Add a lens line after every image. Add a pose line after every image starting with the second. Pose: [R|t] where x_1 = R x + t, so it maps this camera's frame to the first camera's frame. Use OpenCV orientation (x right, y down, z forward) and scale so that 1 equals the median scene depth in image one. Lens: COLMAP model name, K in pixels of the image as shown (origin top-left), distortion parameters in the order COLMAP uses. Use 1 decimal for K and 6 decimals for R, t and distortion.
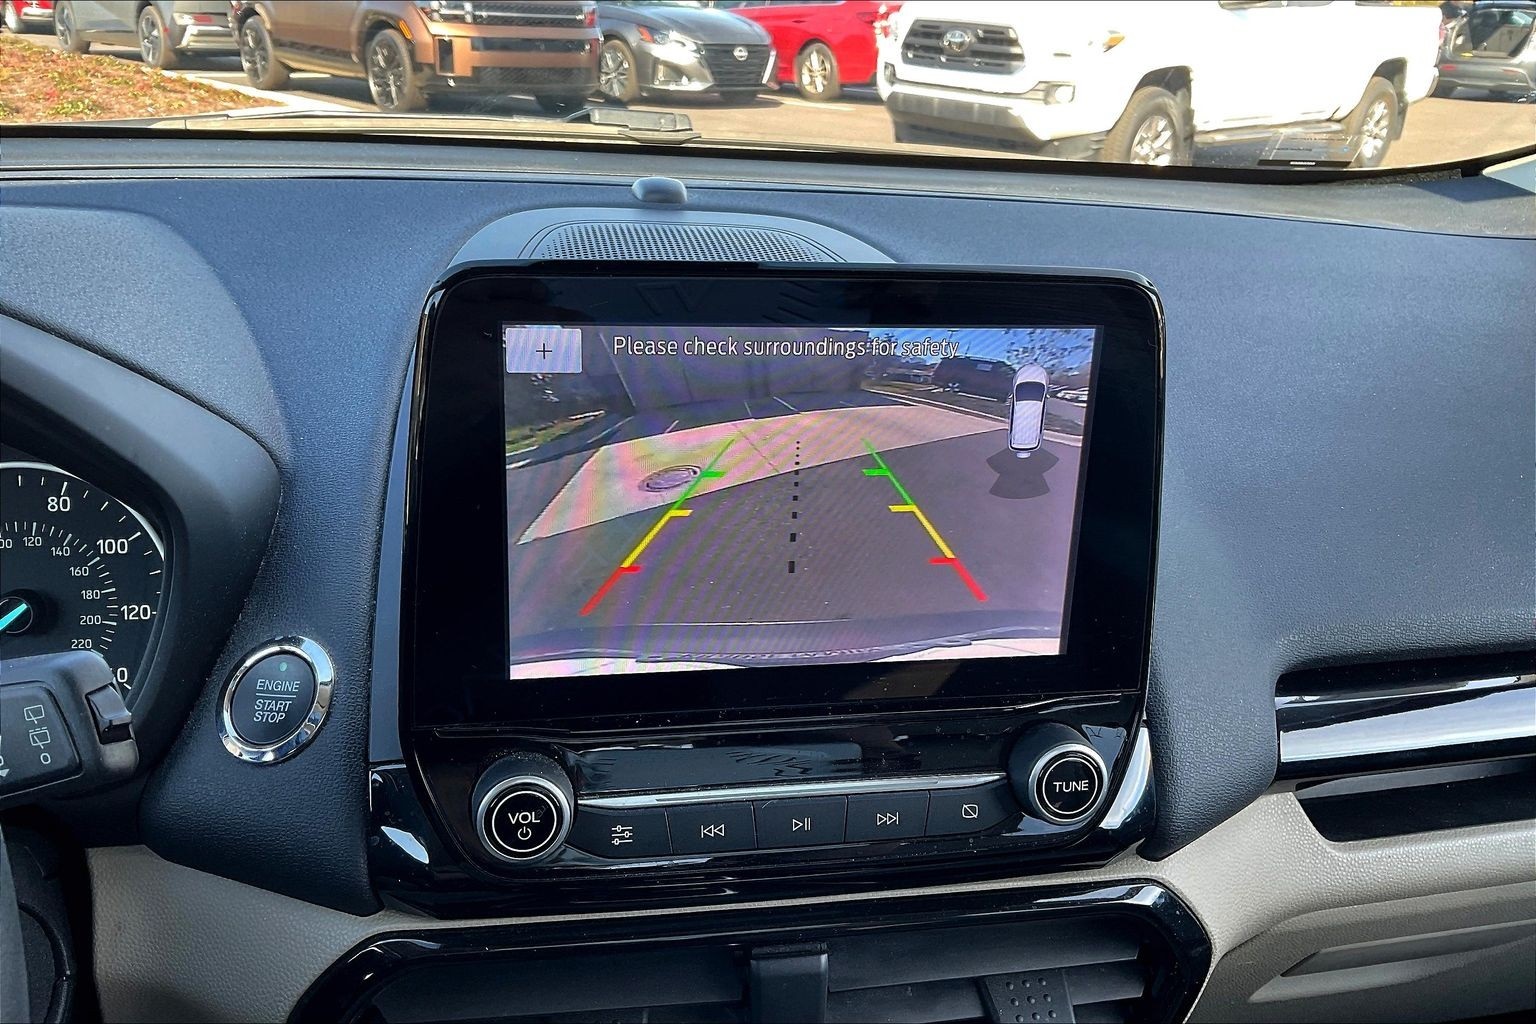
lens RADIAL K [[1264.4, 0, 768.0], [0, 1264.4, 512.0], [0, 0, 1]] dist [0.119925, -0.263029]
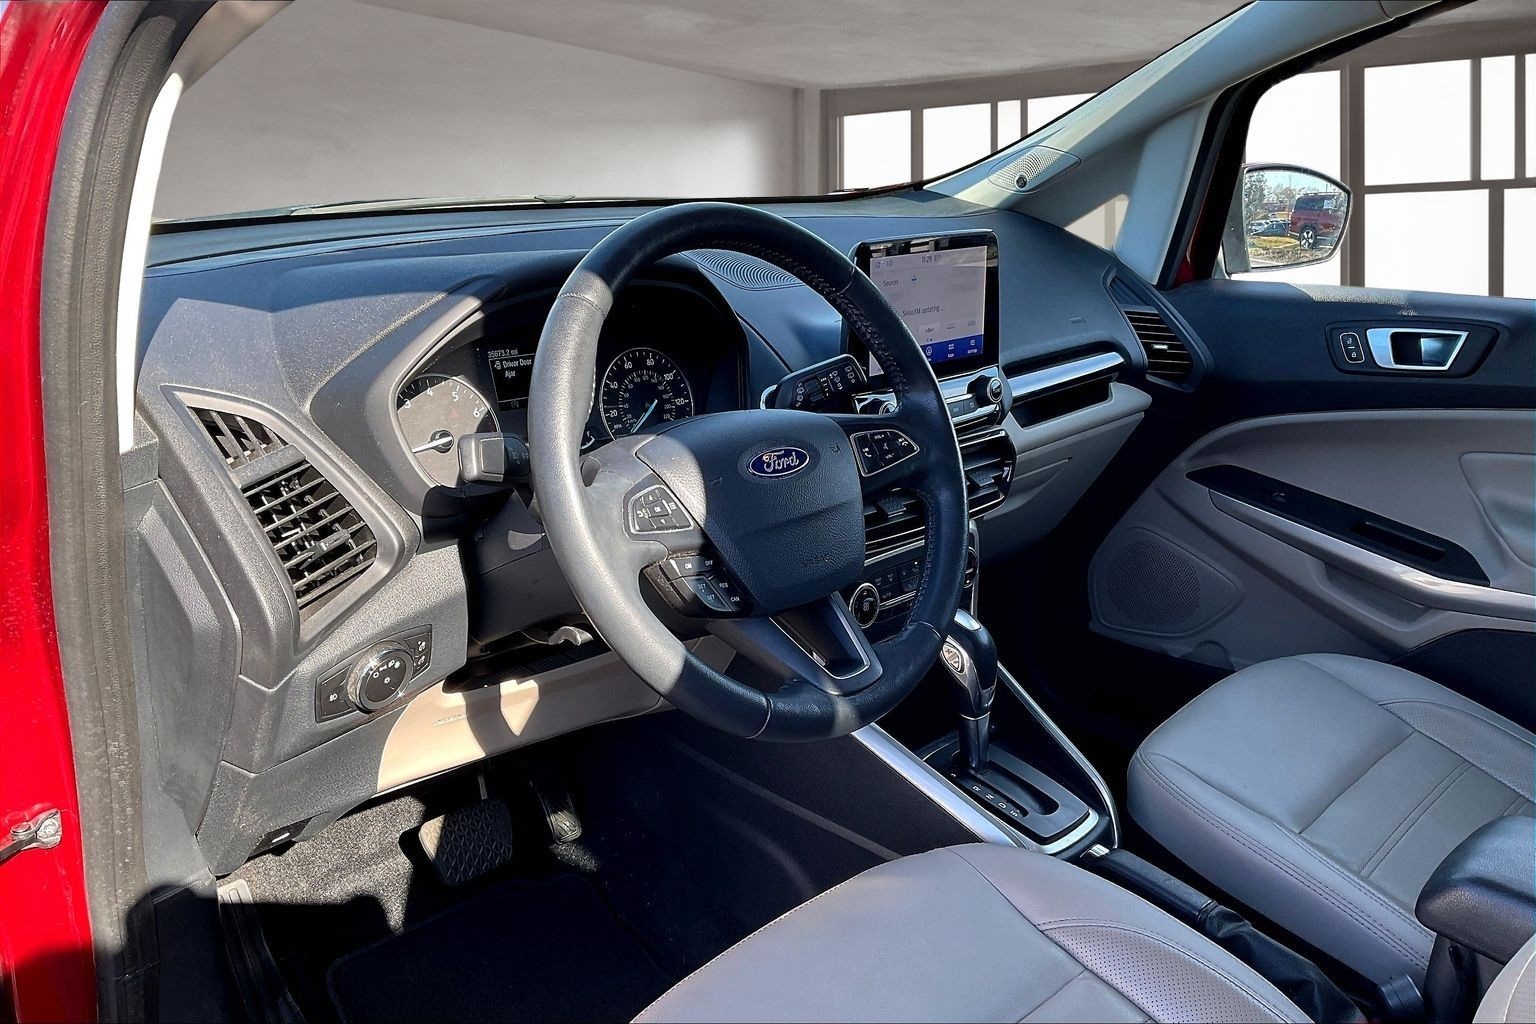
lens RADIAL K [[1264.4, 0, 768.0], [0, 1264.4, 512.0], [0, 0, 1]] dist [0.119925, -0.263029]
pose [[0.823714, -0.199925, 0.530590, -1.745700], [0.209087, 0.976929, 0.043508, 0.221888], [-0.527047, 0.075101, 0.846511, -1.209580]]
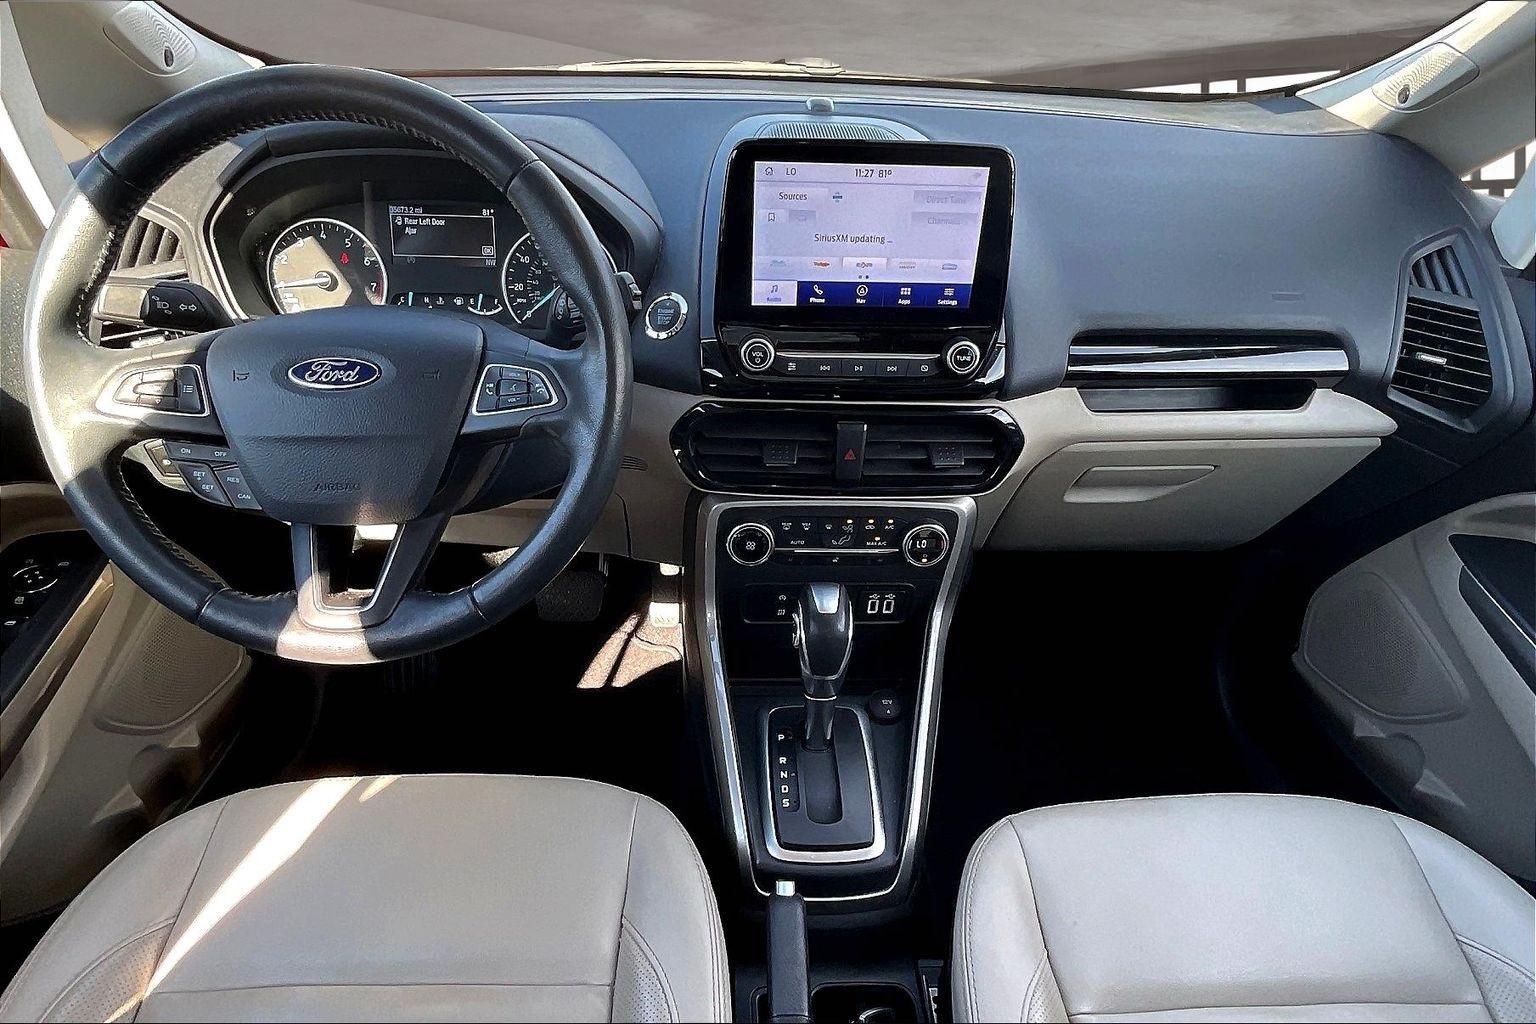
lens RADIAL K [[879.5, 0, 764.1], [0, 879.5, 556.1], [0, 0, 1]] dist [-0.008650, 0.000698]
pose [[0.989837, 0.065661, -0.126140, 0.076043], [-0.034309, 0.971084, 0.236260, 0.171974], [0.138006, -0.229531, 0.963468, -0.765028]]
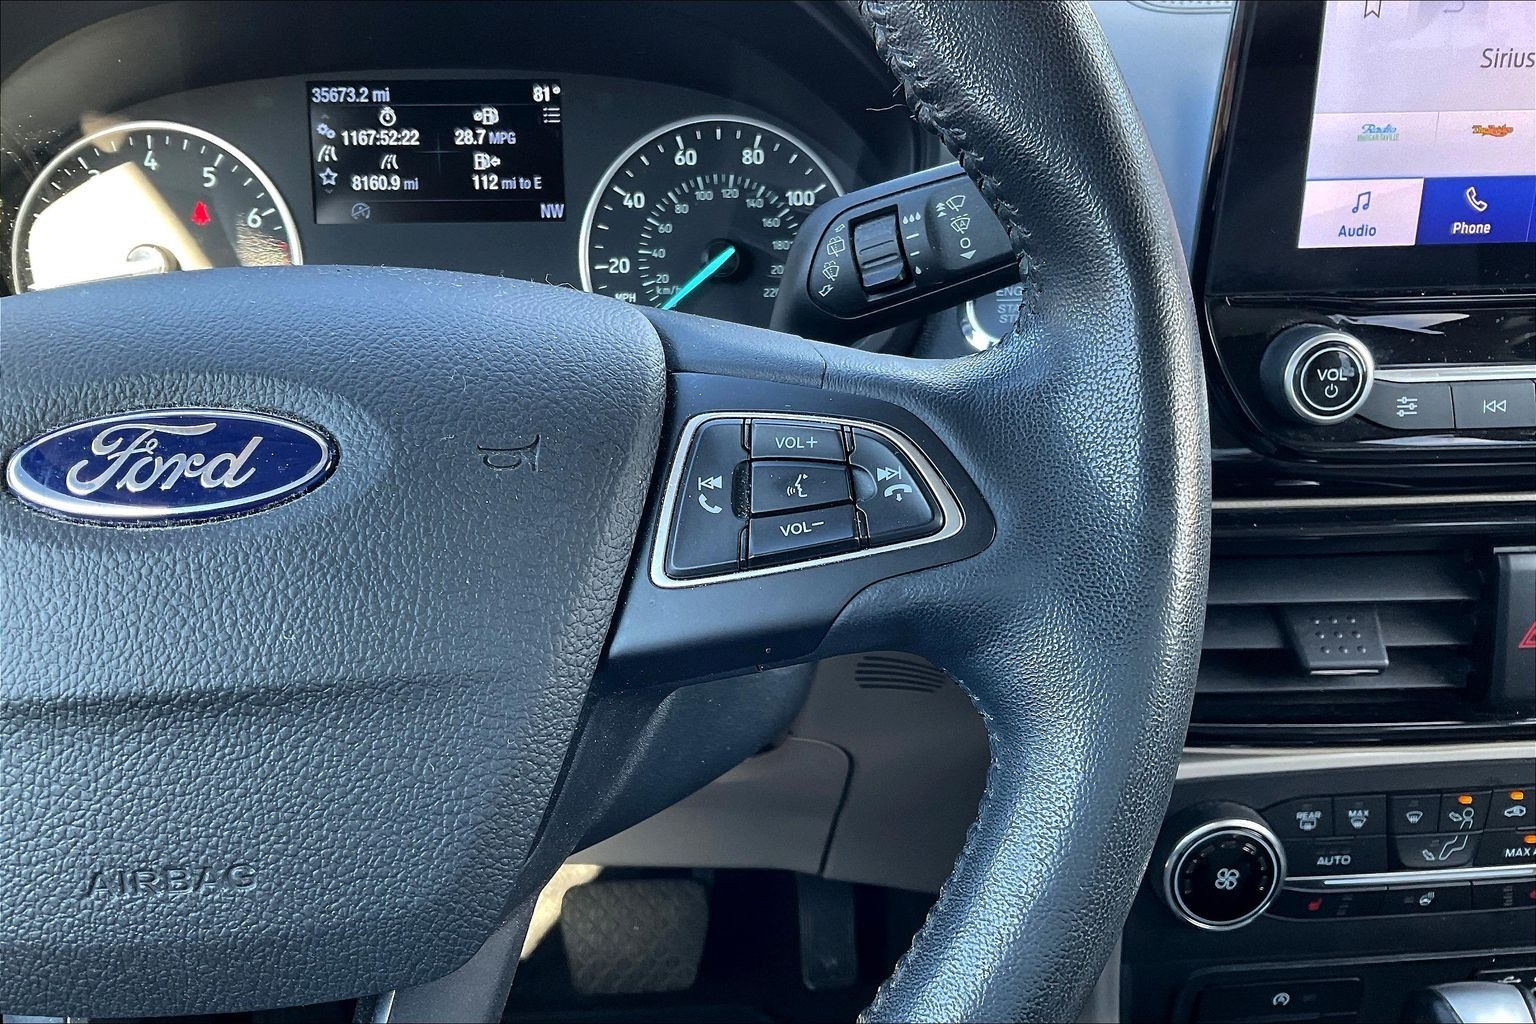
lens RADIAL K [[1282.8, 0, 768.0], [0, 1282.8, 512.0], [0, 0, 1]] dist [0.122129, -0.268586]
pose [[0.989447, -0.006072, -0.144770, -0.389254], [0.014126, 0.998404, 0.054673, 0.229134], [0.144207, -0.056141, 0.987954, -0.071671]]
